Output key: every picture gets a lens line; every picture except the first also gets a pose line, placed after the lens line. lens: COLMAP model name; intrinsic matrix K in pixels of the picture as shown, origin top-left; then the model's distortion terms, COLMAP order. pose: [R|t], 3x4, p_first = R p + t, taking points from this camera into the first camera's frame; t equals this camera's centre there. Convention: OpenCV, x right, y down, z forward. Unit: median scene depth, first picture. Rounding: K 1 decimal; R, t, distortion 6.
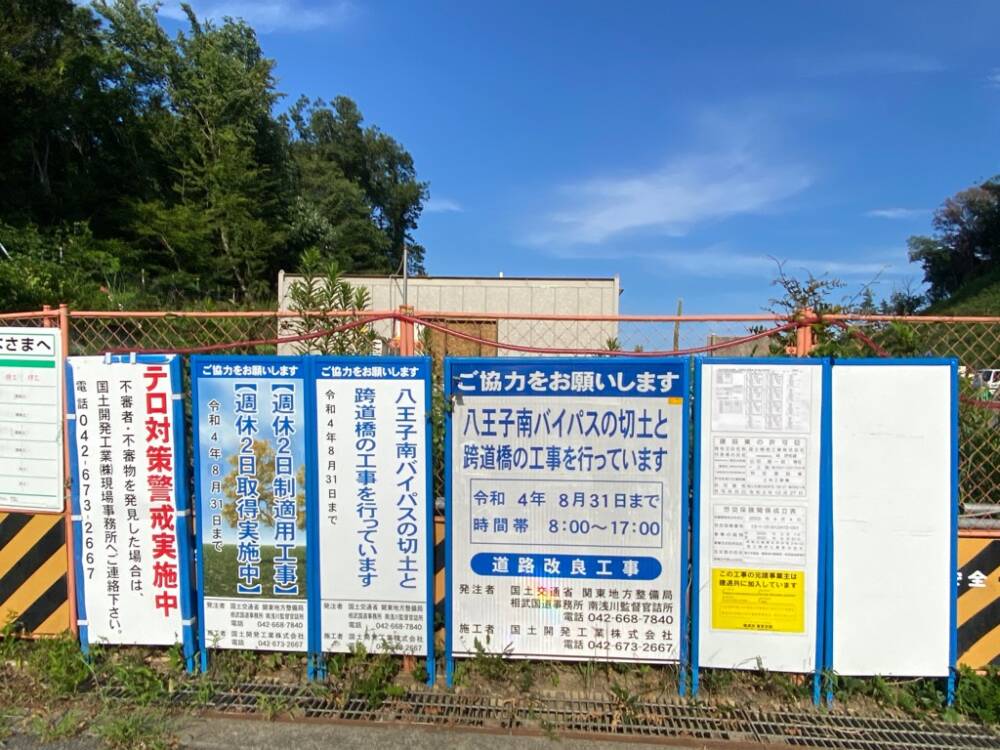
lens RADIAL K [[643.1, 0, 485.0], [0, 643.1, 392.0], [0, 0, 1]] dist [0.007580, -0.002263]
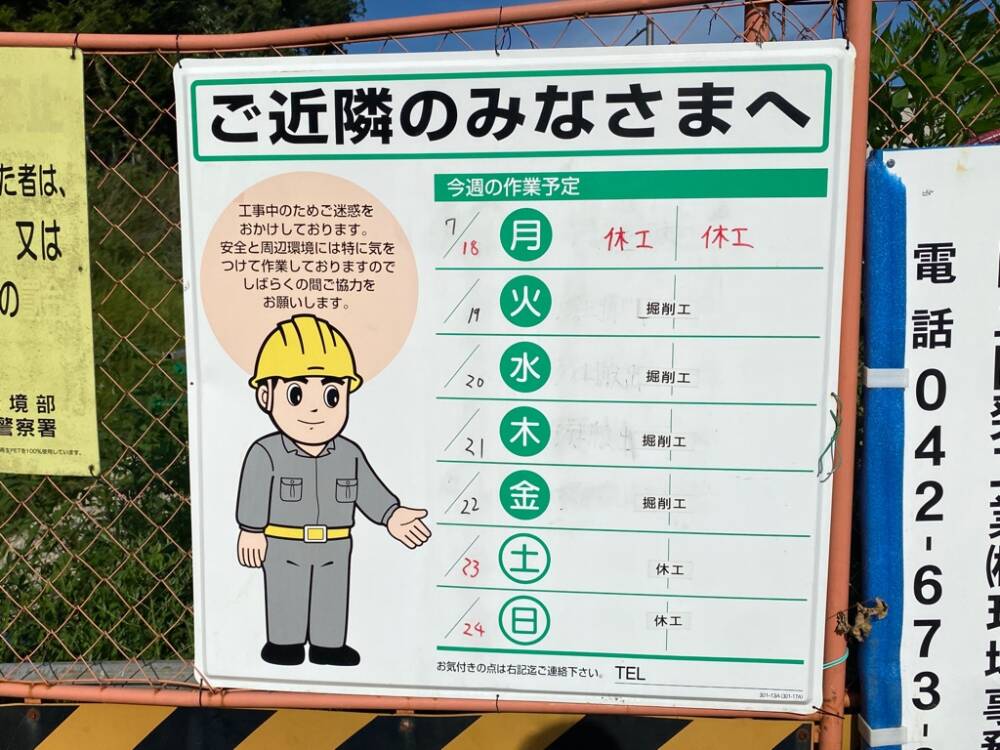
lens RADIAL K [[920.9, 0, 497.2], [0, 920.9, 380.8], [0, 0, 1]] dist [-0.008610, 0.002155]
pose [[0.998601, -0.031753, 0.042284, -0.818951], [0.027941, 0.995740, 0.087874, 0.001142], [-0.044894, -0.086570, 0.995234, 0.625491]]
